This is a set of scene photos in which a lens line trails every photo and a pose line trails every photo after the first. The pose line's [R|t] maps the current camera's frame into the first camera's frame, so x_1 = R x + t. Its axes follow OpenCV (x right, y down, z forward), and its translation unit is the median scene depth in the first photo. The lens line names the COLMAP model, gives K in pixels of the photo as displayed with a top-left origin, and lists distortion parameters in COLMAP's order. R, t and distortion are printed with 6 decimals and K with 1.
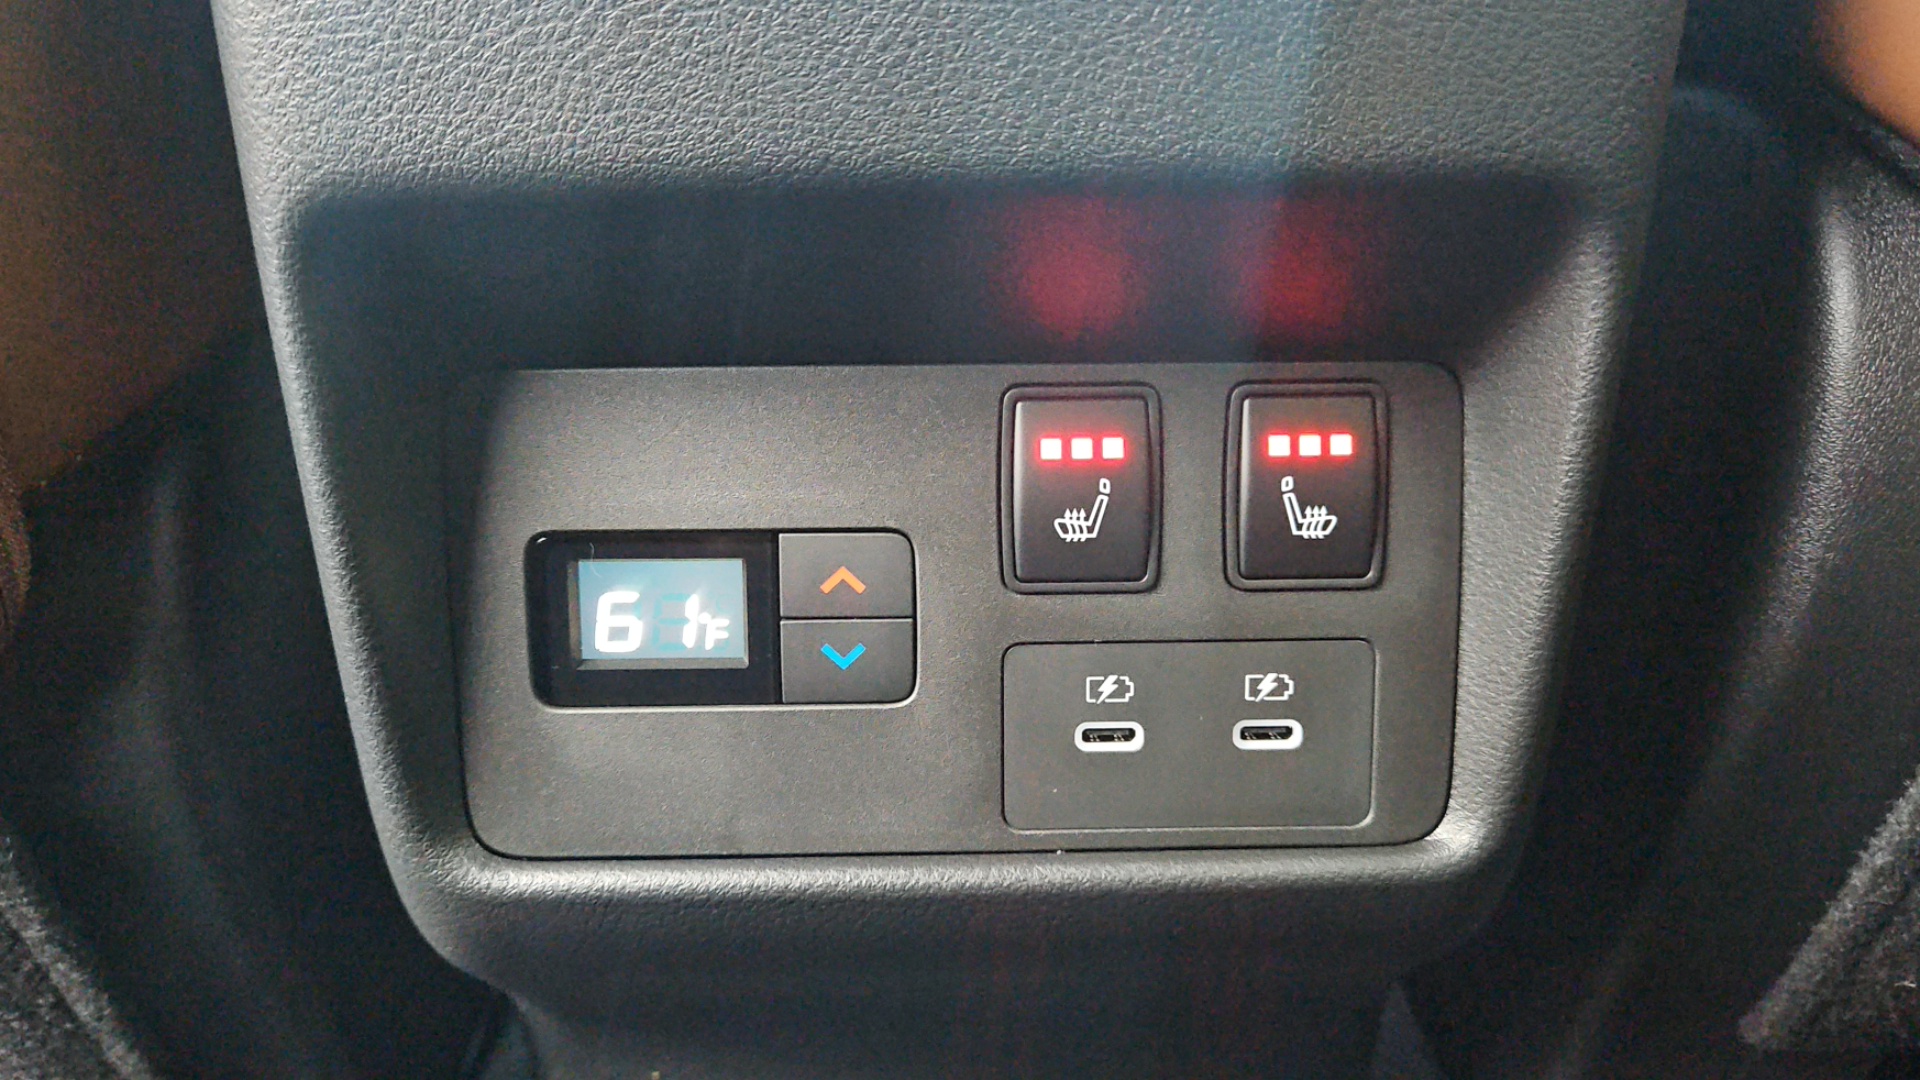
lens RADIAL K [[1455.8, 0, 954.5], [0, 1455.8, 537.8], [0, 0, 1]] dist [0.021573, -0.014116]
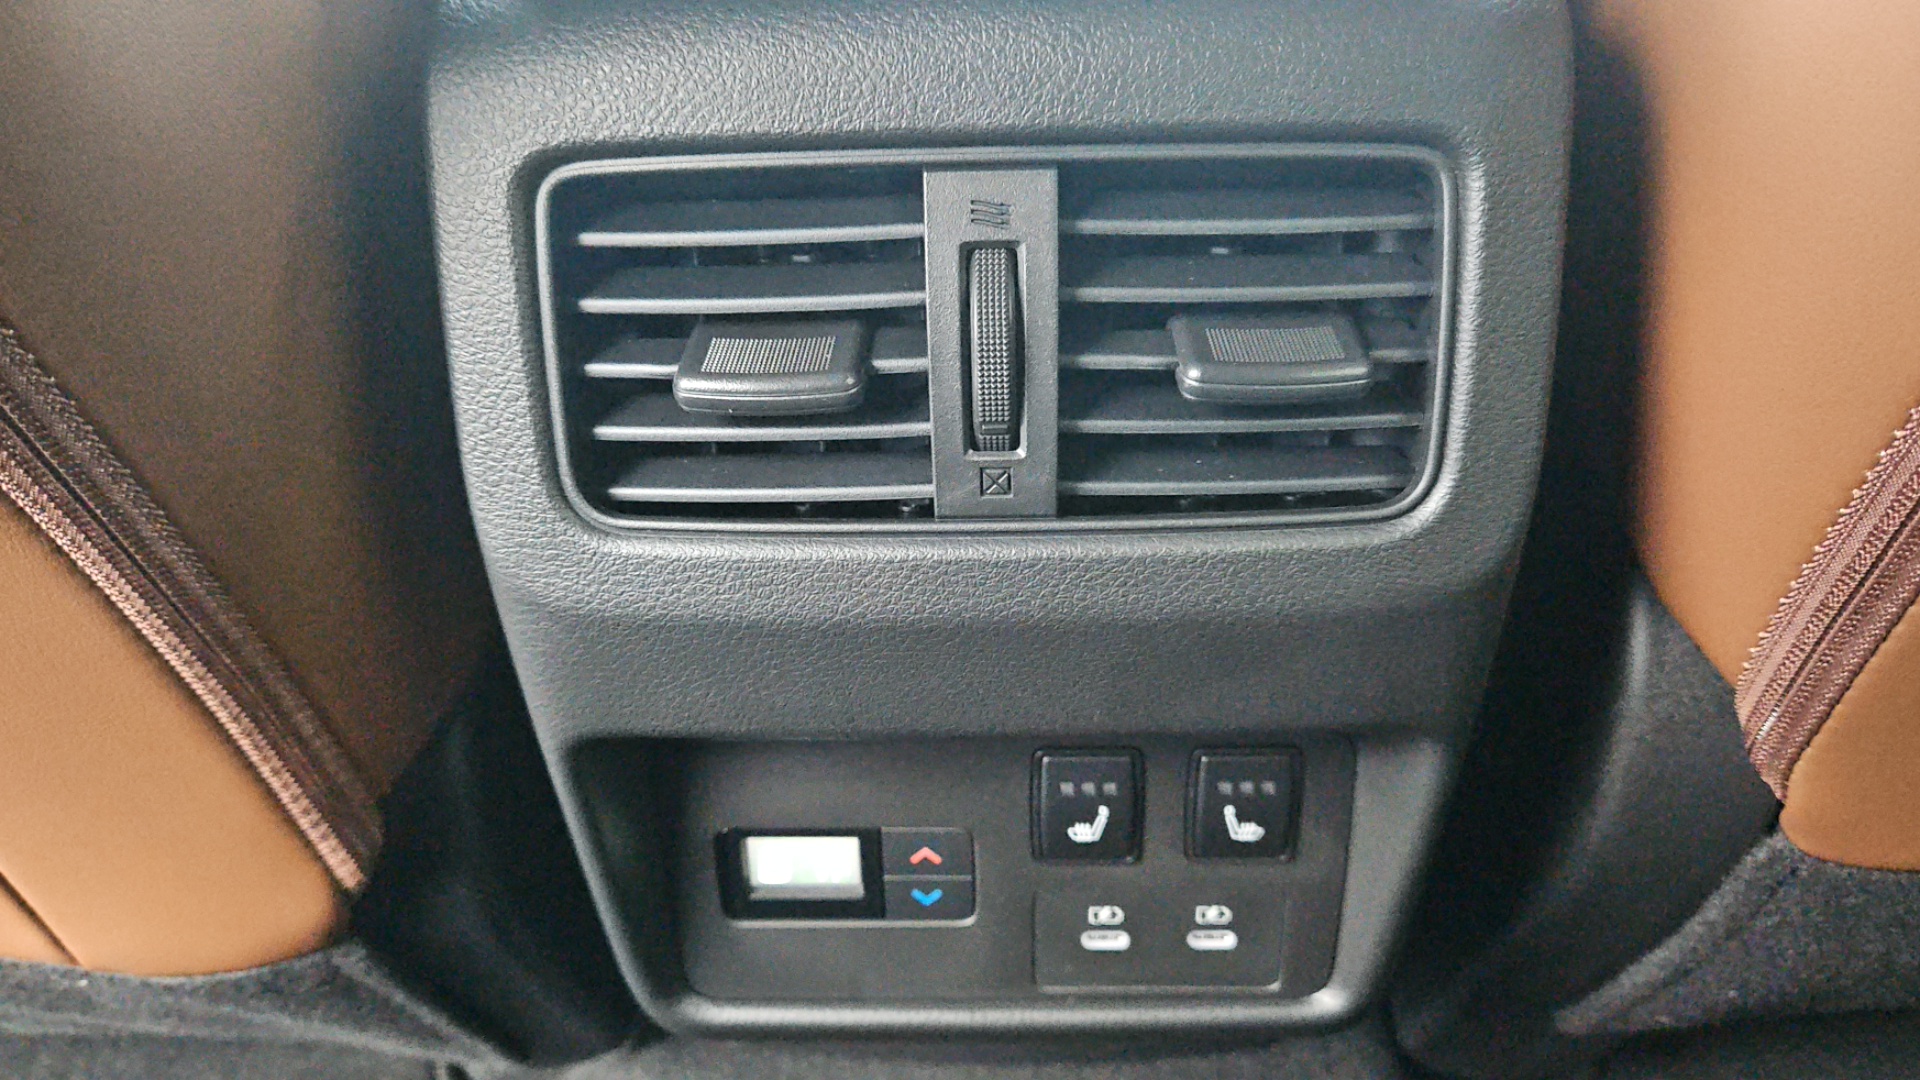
lens RADIAL K [[1455.8, 0, 964.2], [0, 1455.8, 542.9], [0, 0, 1]] dist [0.021573, -0.014116]
pose [[0.999154, 0.006560, -0.040593, 0.020577], [0.007358, 0.942738, 0.333454, -0.763480], [0.040456, -0.333471, 0.941892, -0.286320]]
